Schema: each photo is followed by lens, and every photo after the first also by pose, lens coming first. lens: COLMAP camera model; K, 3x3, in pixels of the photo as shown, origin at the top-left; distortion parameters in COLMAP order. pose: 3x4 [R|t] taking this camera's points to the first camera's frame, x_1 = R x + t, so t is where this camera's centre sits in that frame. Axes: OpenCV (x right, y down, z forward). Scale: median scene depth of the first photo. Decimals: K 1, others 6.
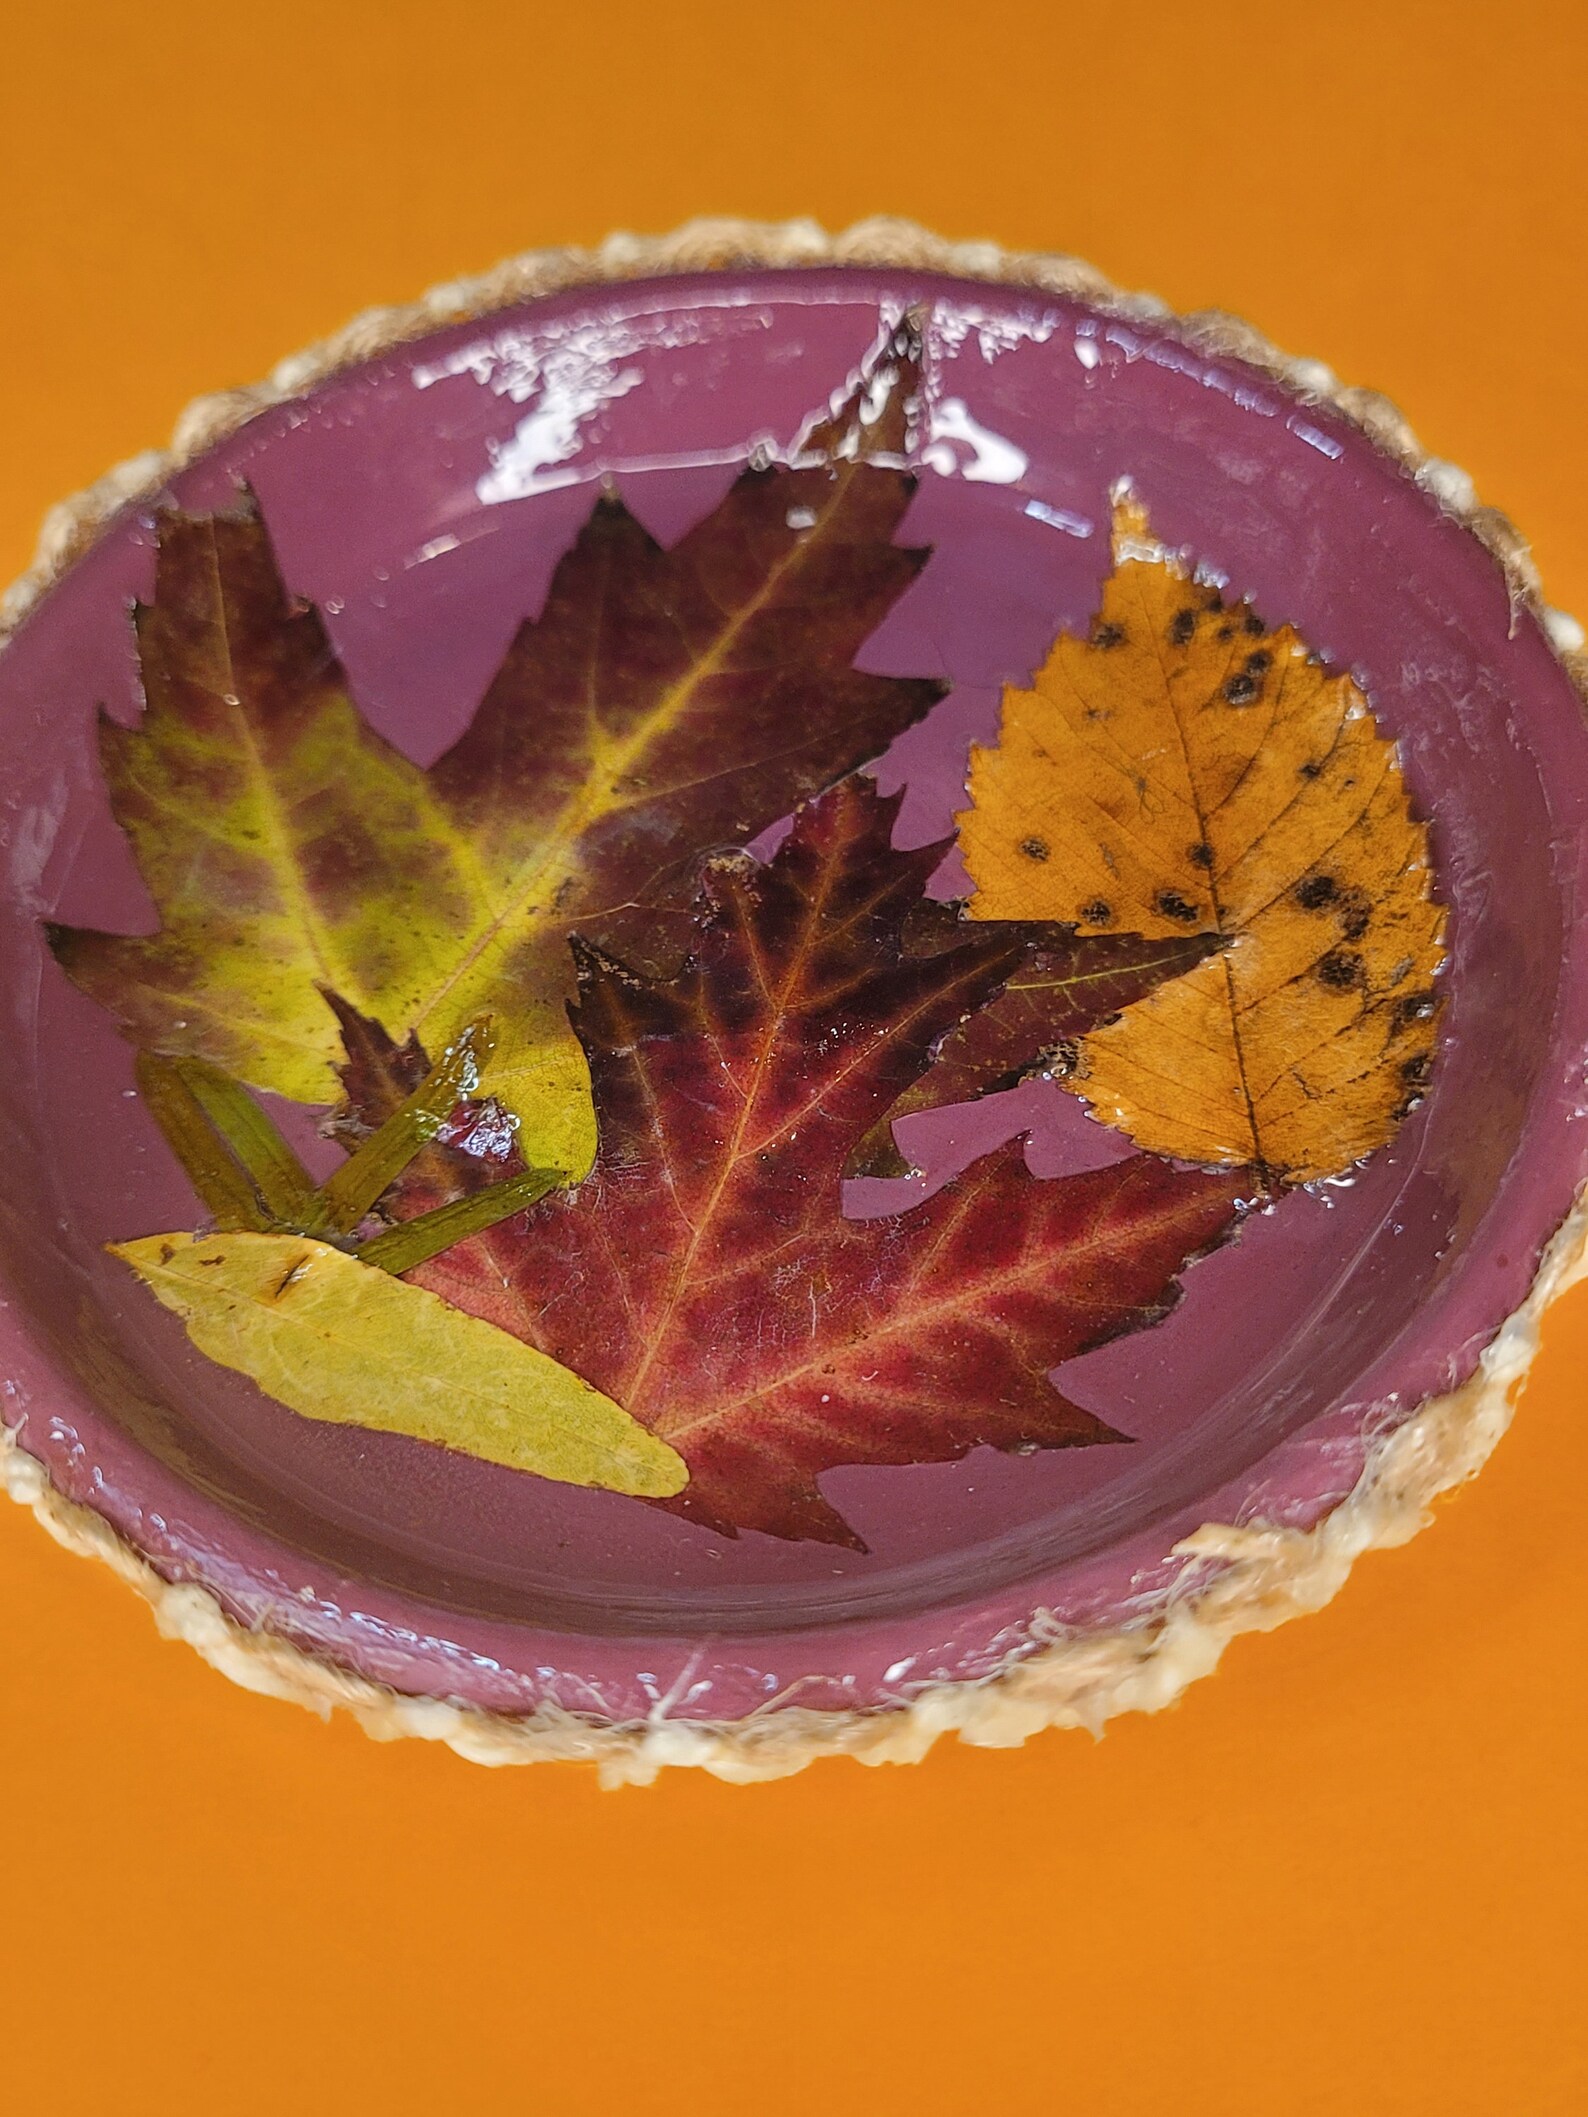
lens RADIAL K [[2388.2, 0, 794.0], [0, 2388.2, 1058.5], [0, 0, 1]] dist [-0.041766, 0.015519]
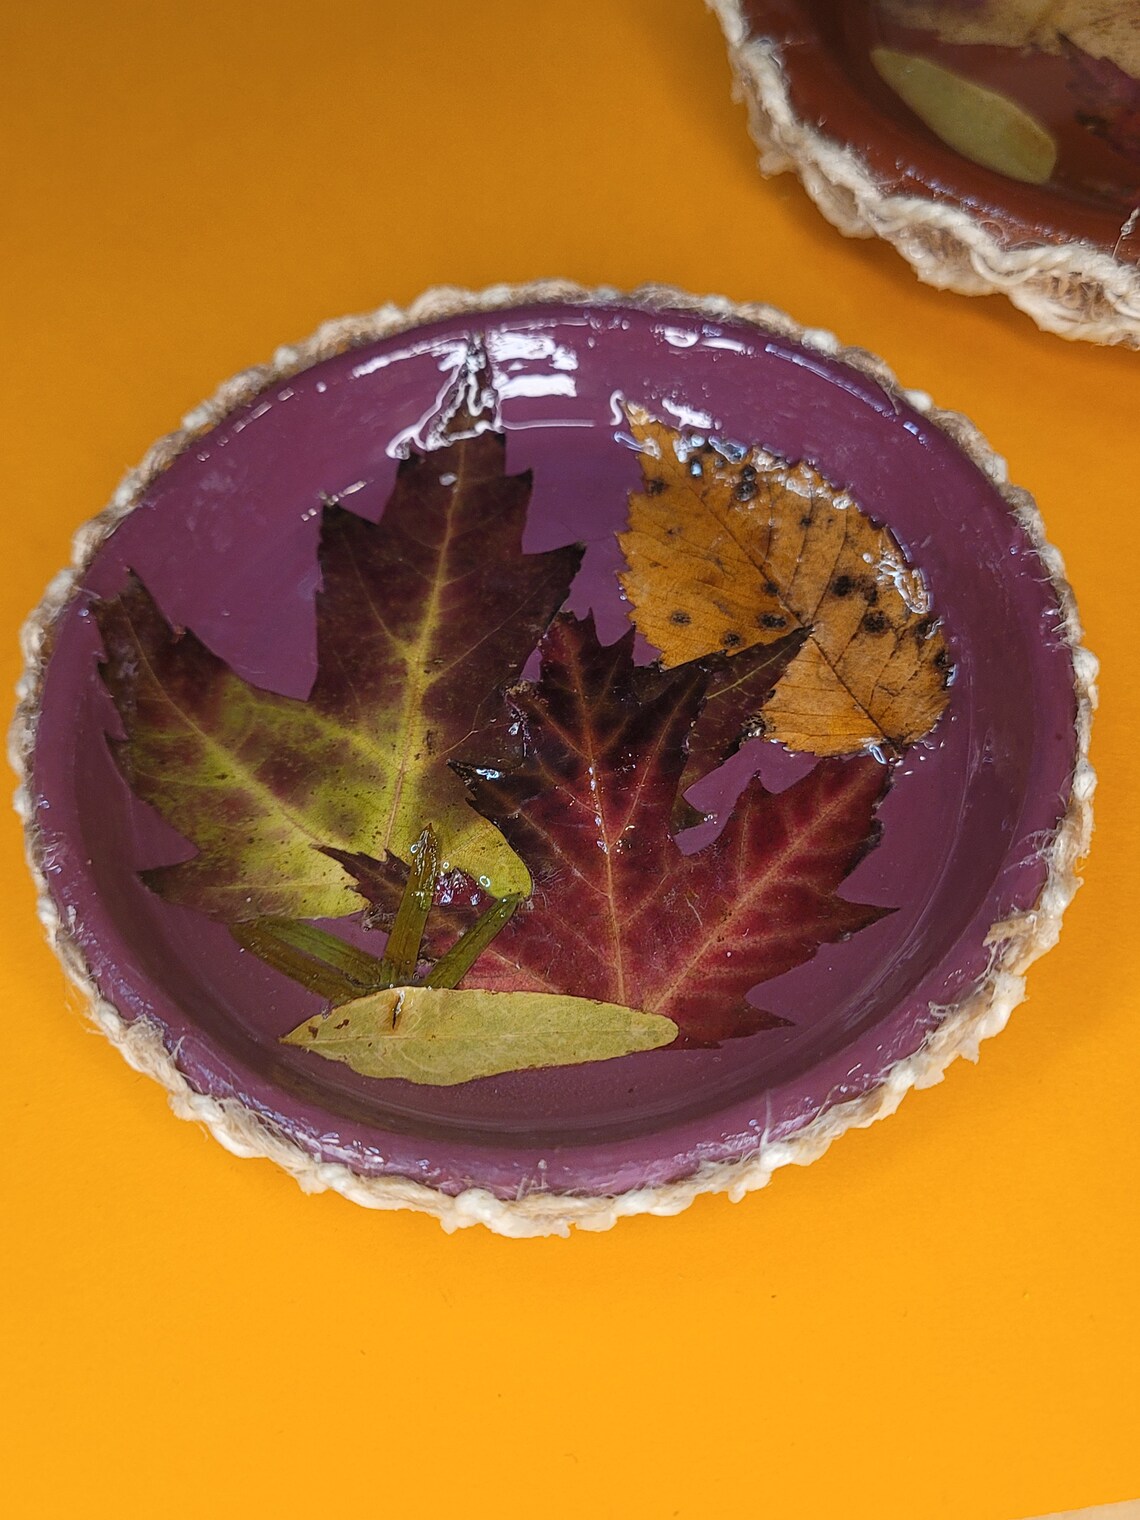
lens RADIAL K [[1684.6, 0, 570.0], [0, 1684.6, 760.0], [0, 0, 1]] dist [-0.023180, -0.010479]
pose [[0.910713, -0.353974, 0.212847, -0.272314], [0.356850, 0.933797, 0.026081, -0.055209], [-0.207988, 0.052202, 0.976737, -0.153173]]
